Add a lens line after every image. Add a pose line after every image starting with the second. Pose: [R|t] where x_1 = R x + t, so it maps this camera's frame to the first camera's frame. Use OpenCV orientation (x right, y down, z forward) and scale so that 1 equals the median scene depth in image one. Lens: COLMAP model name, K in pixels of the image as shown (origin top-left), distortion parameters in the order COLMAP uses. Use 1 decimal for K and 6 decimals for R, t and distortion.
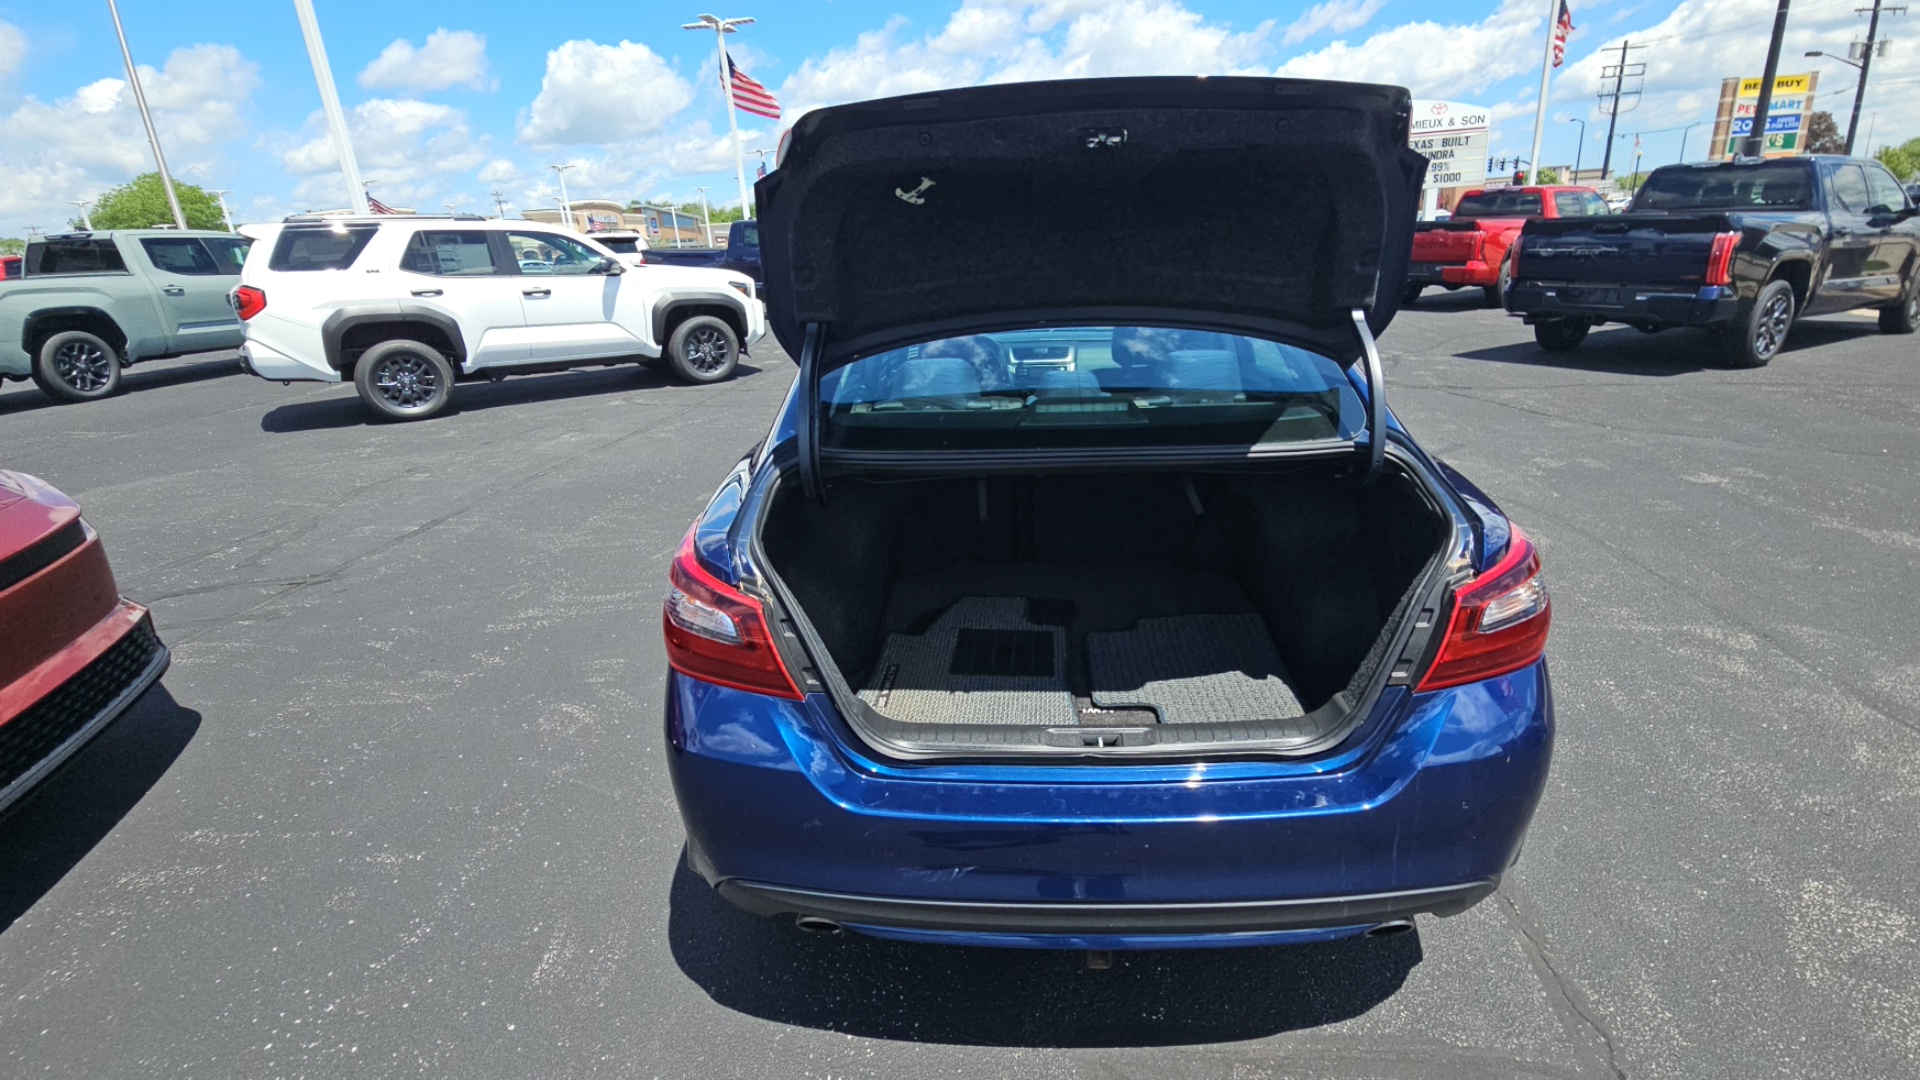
lens RADIAL K [[859.7, 0, 980.6], [0, 859.7, 541.0], [0, 0, 1]] dist [0.005878, -0.007027]
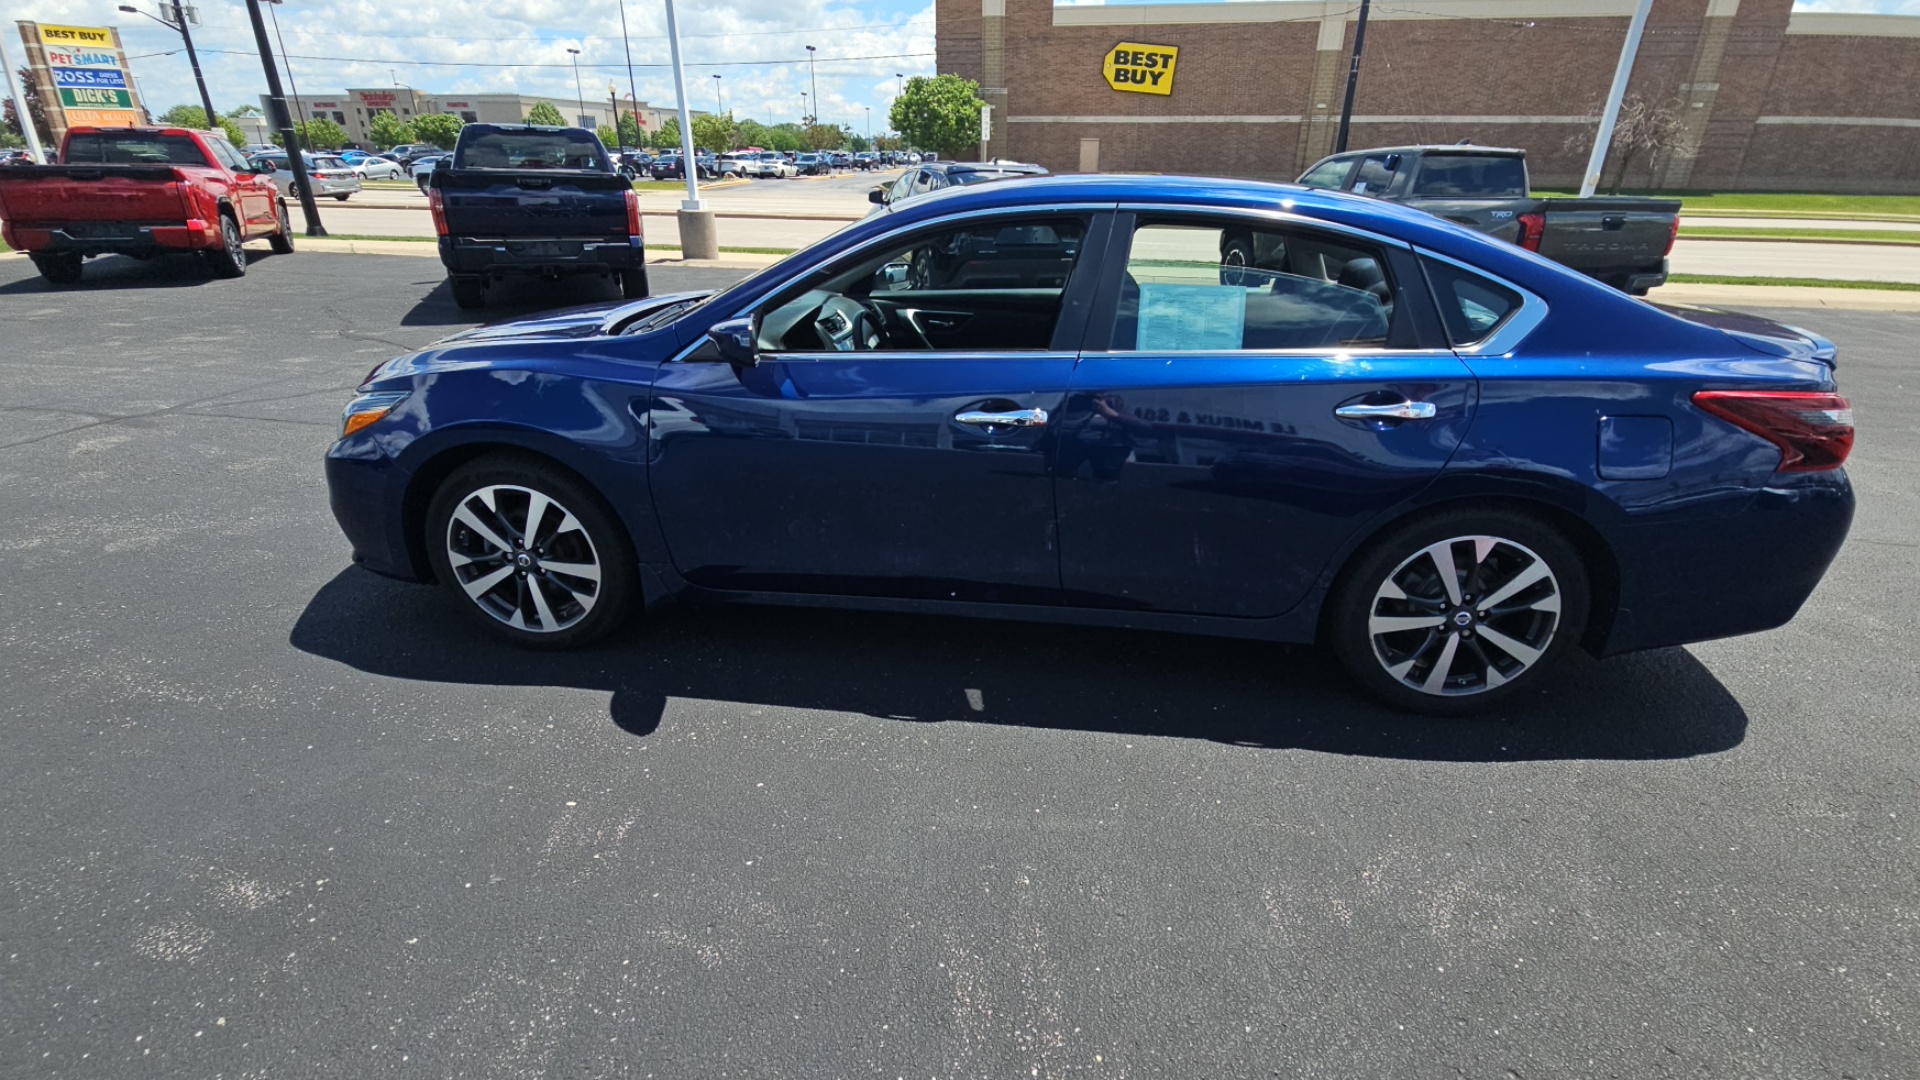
lens RADIAL K [[854.5, 0, 976.8], [0, 854.5, 539.9], [0, 0, 1]] dist [0.006306, -0.008014]
pose [[0.069003, -0.351314, 0.933711, -0.403068], [0.317105, 0.895125, 0.313361, -0.140440], [-0.945877, 0.274462, 0.173170, 0.470581]]
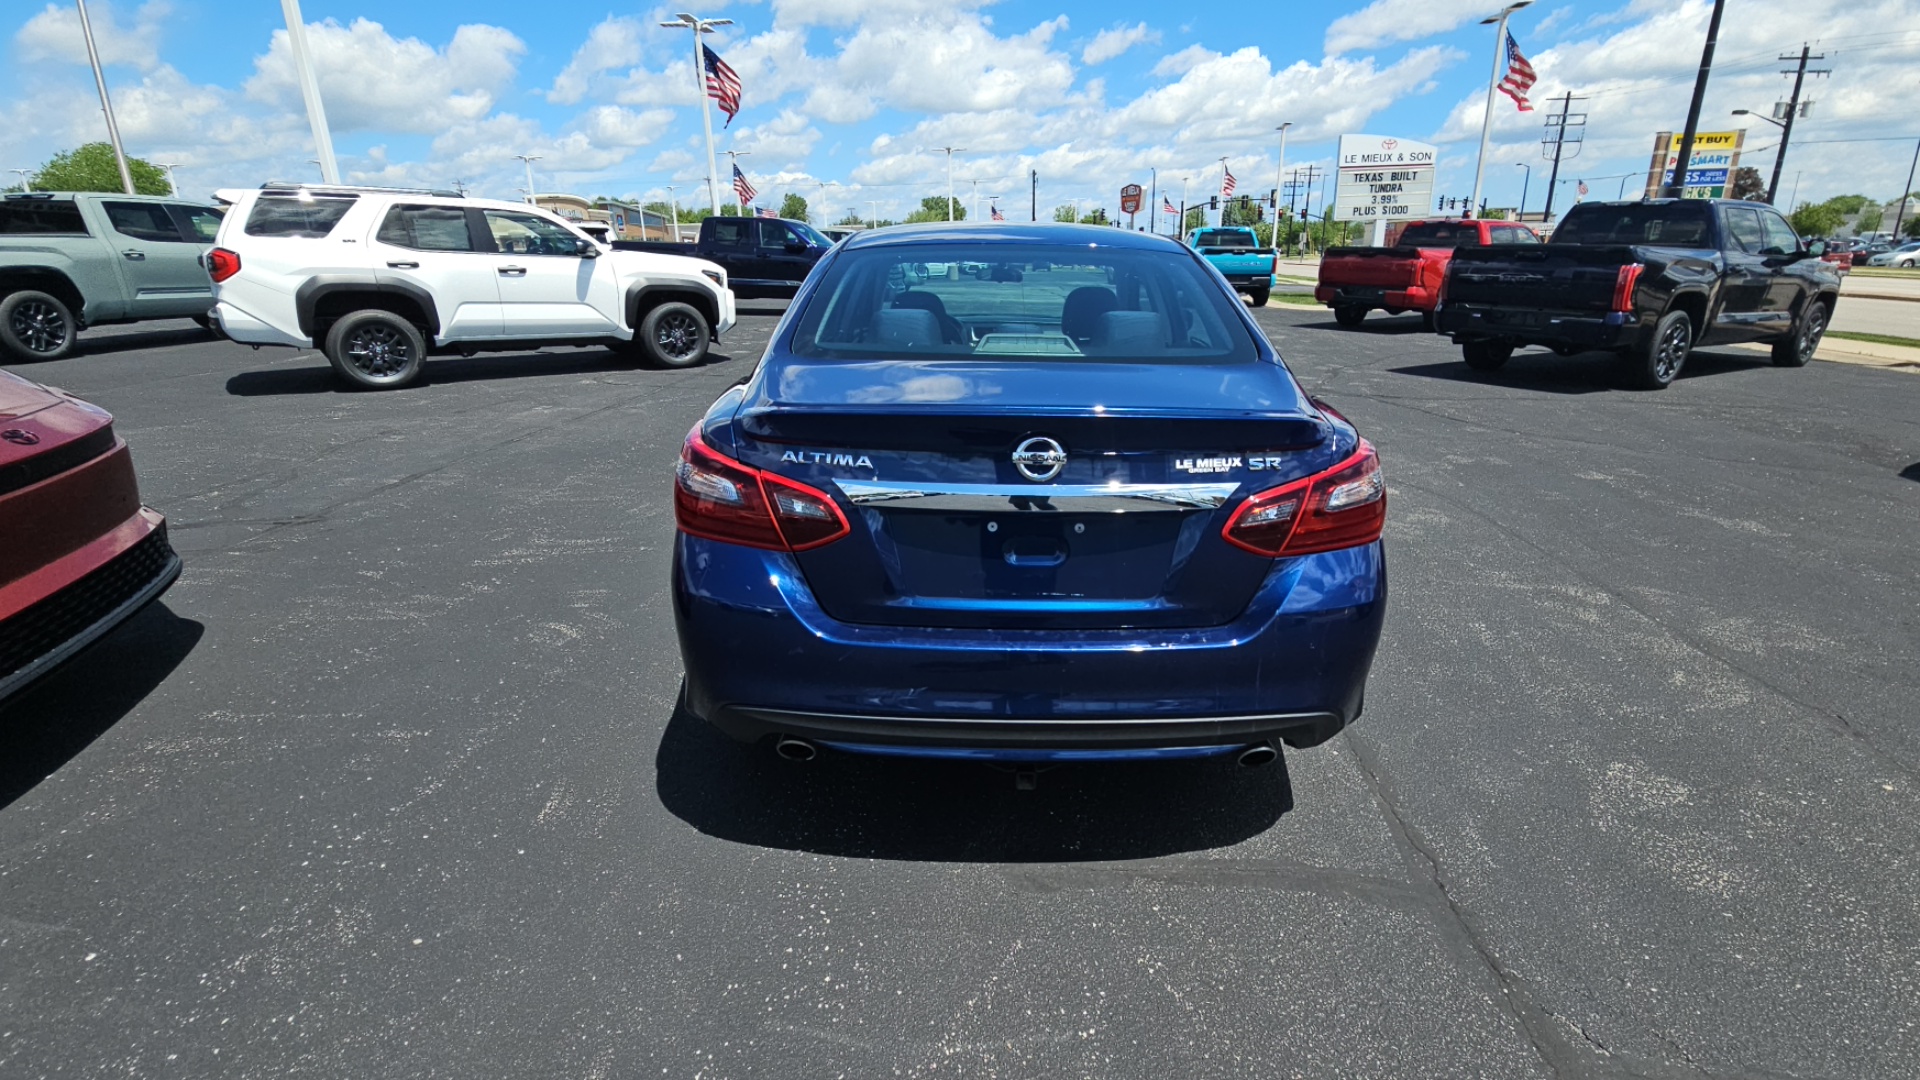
lens RADIAL K [[854.5, 0, 976.8], [0, 854.5, 539.9], [0, 0, 1]] dist [0.006306, -0.008014]
pose [[0.998448, 0.033990, 0.044116, 0.000588], [-0.033426, 0.999351, -0.013457, 0.033283], [-0.044545, 0.011962, 0.998936, -0.043869]]
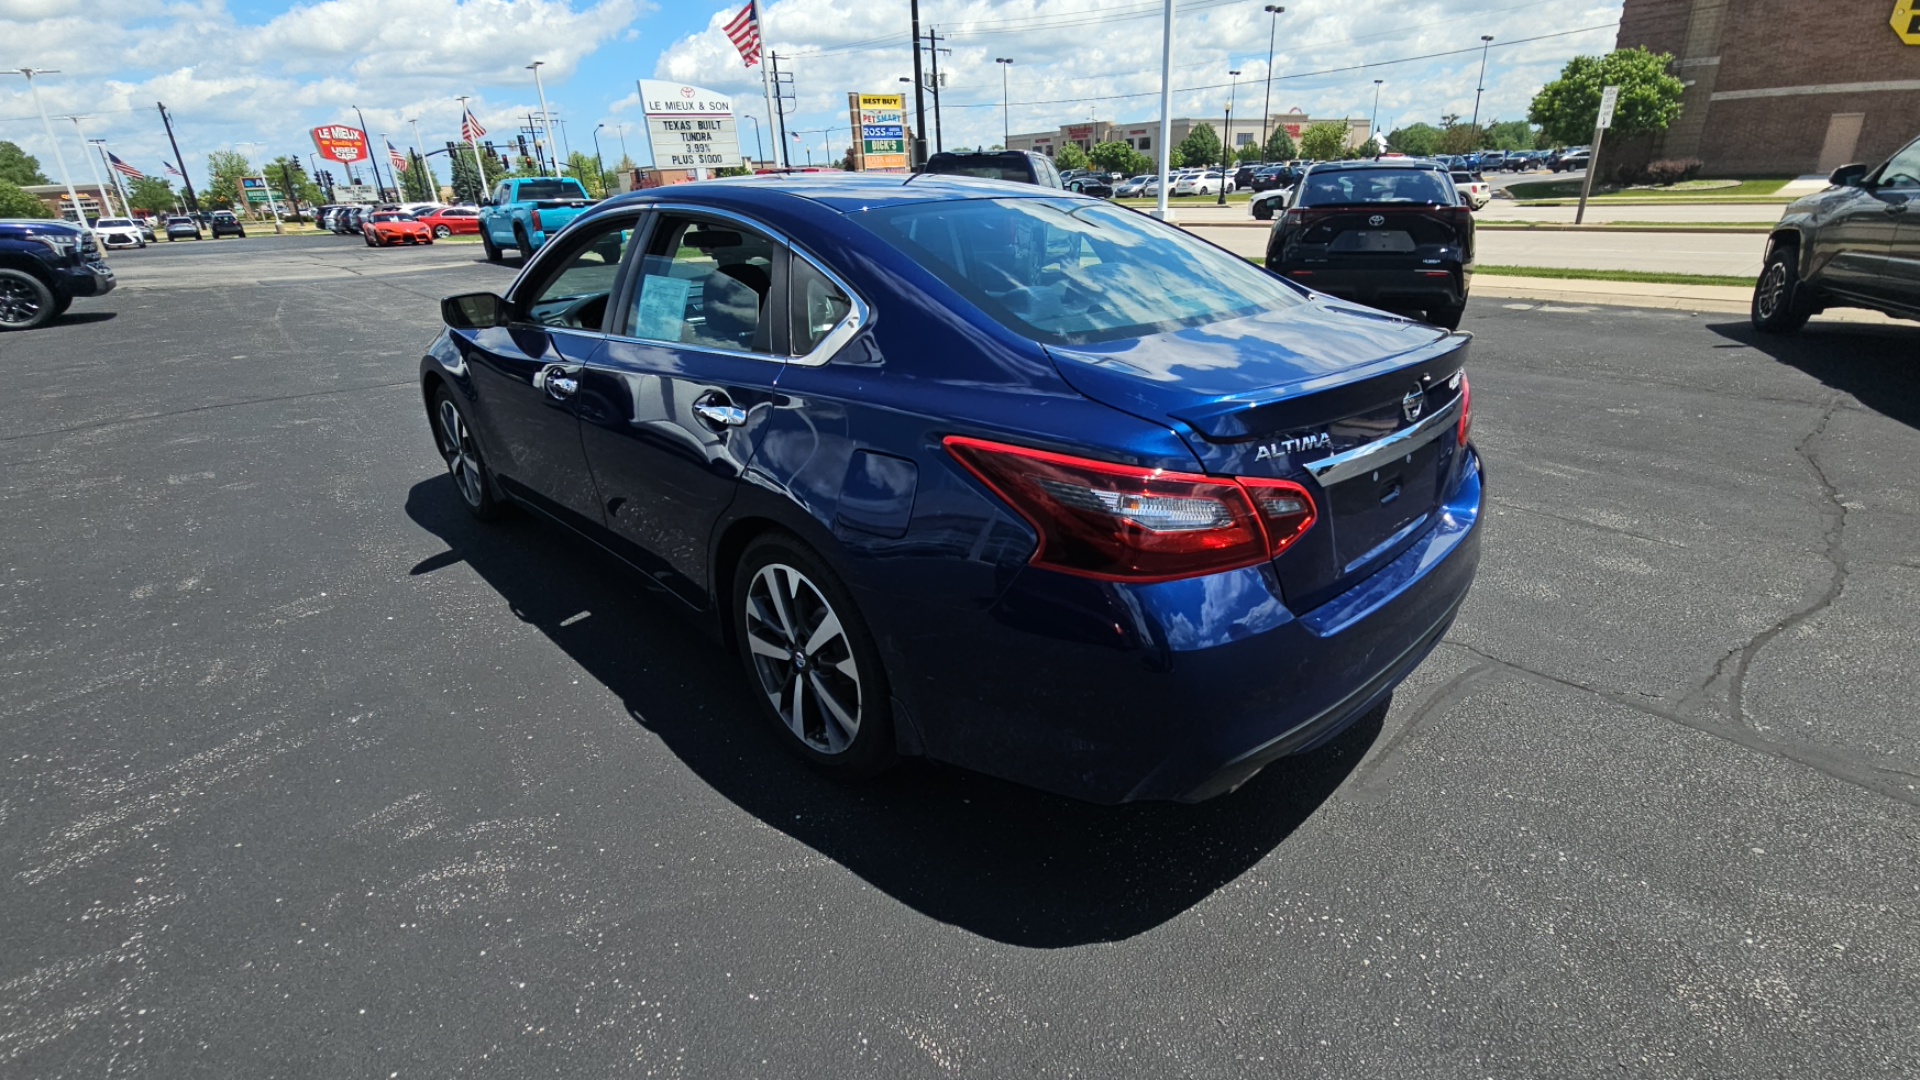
lens RADIAL K [[855.8, 0, 982.8], [0, 855.8, 537.7], [0, 0, 1]] dist [0.020721, -0.014228]
pose [[0.681308, -0.250086, 0.687951, -0.242565], [0.240927, 0.964075, 0.111864, -0.009009], [-0.691212, 0.089532, 0.717084, 0.101034]]
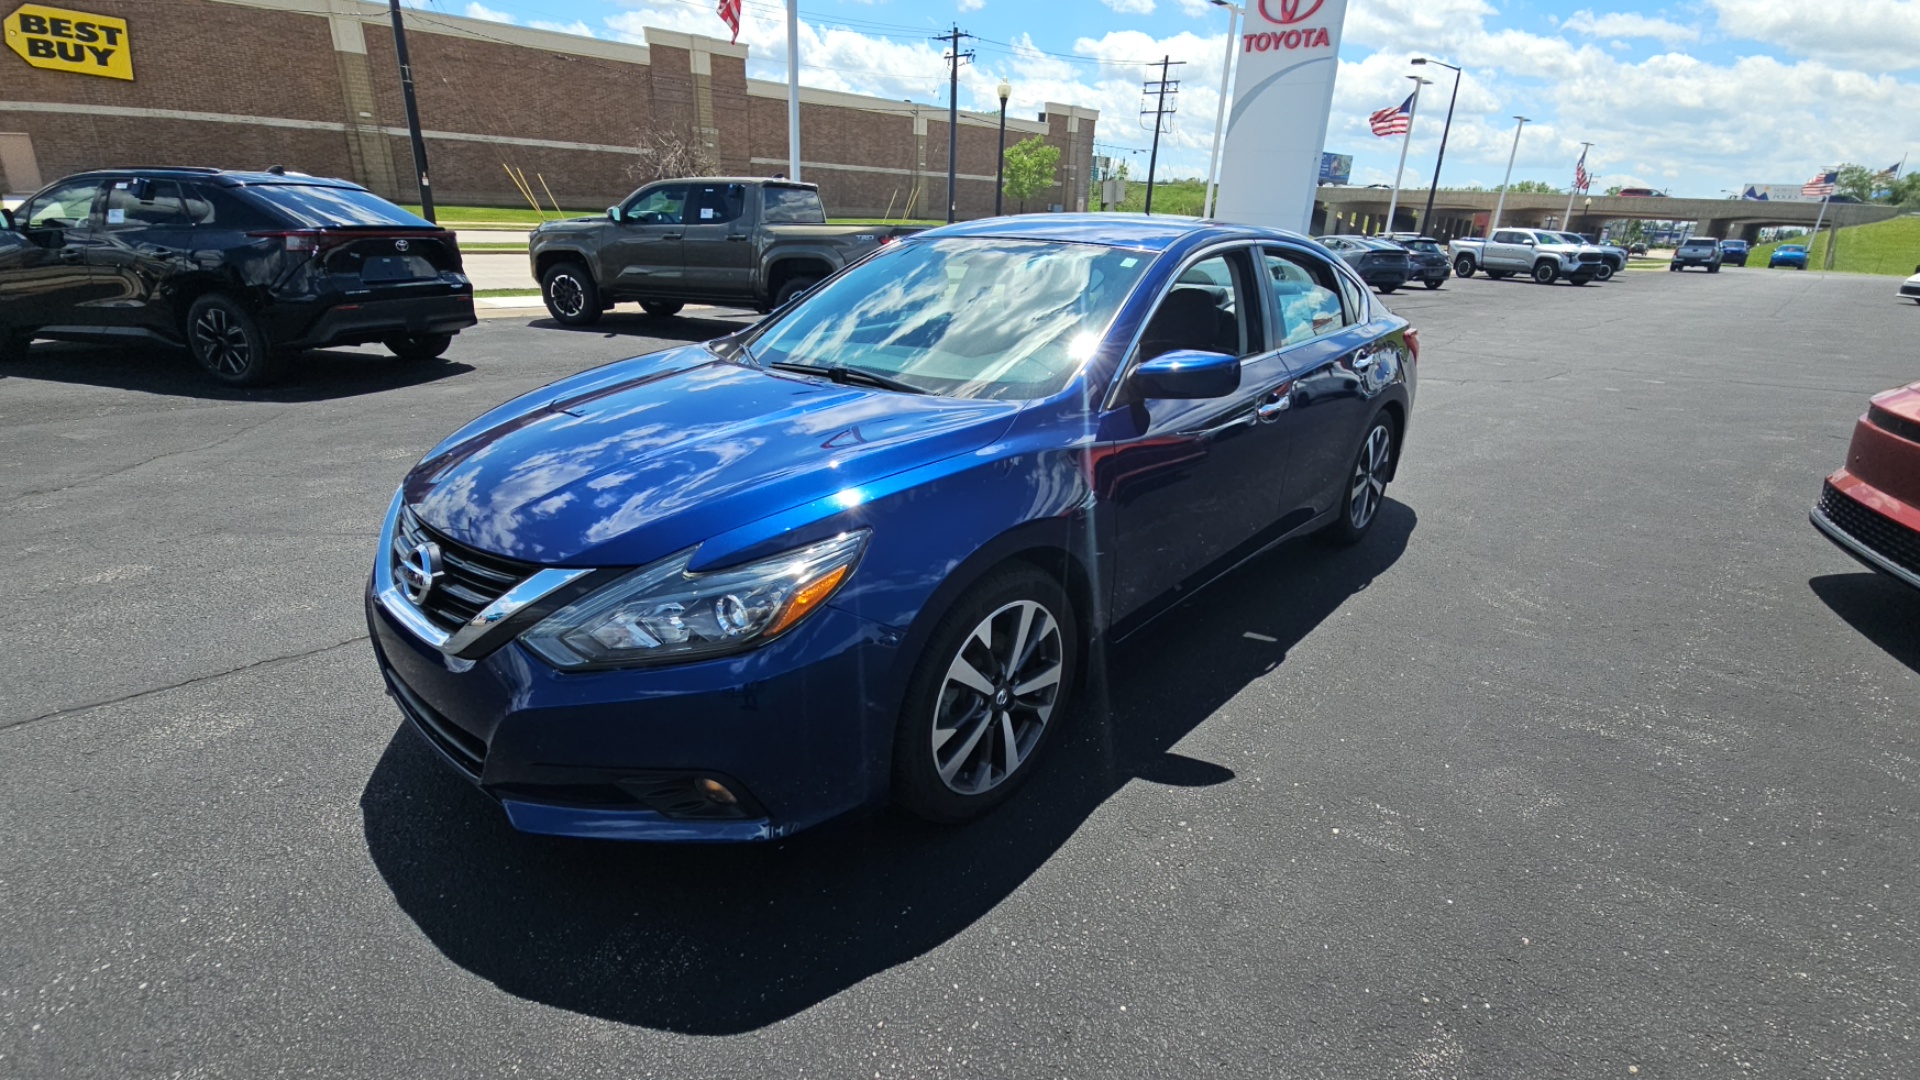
lens RADIAL K [[856.4, 0, 951.5], [0, 856.4, 547.8], [0, 0, 1]] dist [0.029832, -0.020967]
pose [[-0.785877, -0.205943, 0.583082, -0.221363], [0.204701, 0.803117, 0.559553, -0.289150], [-0.583520, 0.559097, -0.588995, 0.879146]]
